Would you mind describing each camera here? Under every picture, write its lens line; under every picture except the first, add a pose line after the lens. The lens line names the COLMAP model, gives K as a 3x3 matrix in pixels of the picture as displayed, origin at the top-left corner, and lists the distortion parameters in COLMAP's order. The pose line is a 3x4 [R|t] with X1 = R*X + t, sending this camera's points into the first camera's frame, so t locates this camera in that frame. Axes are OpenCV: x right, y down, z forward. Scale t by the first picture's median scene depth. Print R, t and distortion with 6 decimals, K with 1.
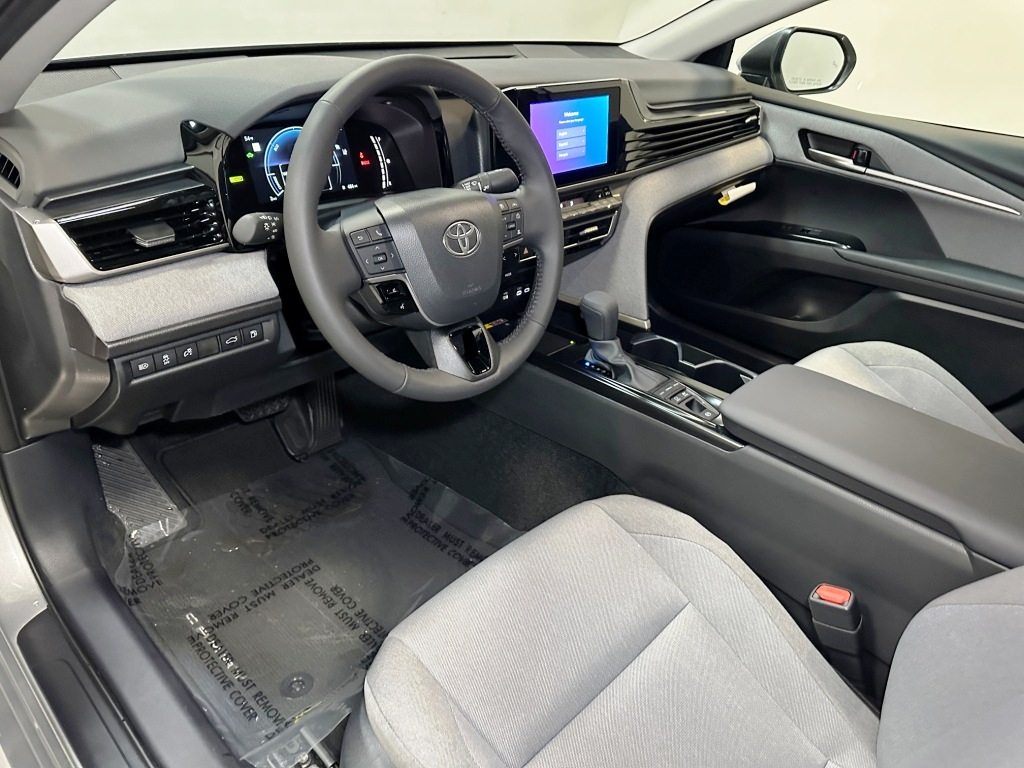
lens RADIAL K [[693.2, 0, 512.8], [0, 693.2, 346.2], [0, 0, 1]] dist [0.061265, -0.060576]
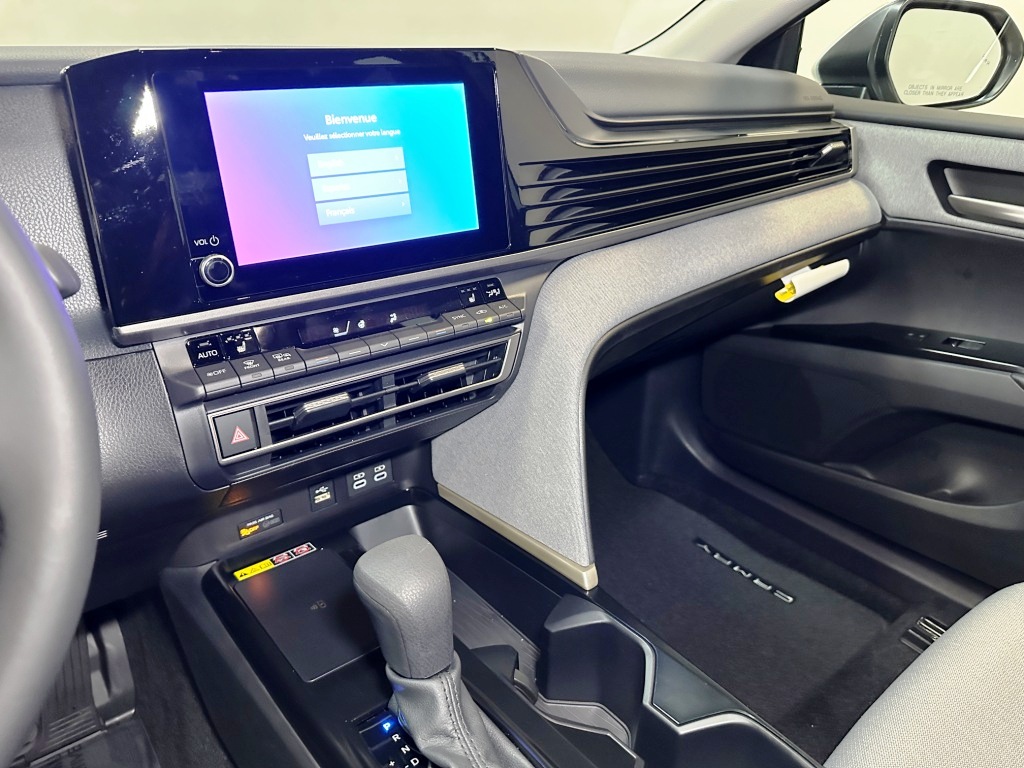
lens RADIAL K [[693.2, 0, 512.8], [0, 693.2, 346.2], [0, 0, 1]] dist [0.061265, -0.060576]
pose [[0.987404, -0.010678, -0.157859, 0.177198], [-0.007424, 0.993494, -0.113641, -0.104272], [0.158045, 0.113382, 0.980901, 0.435856]]
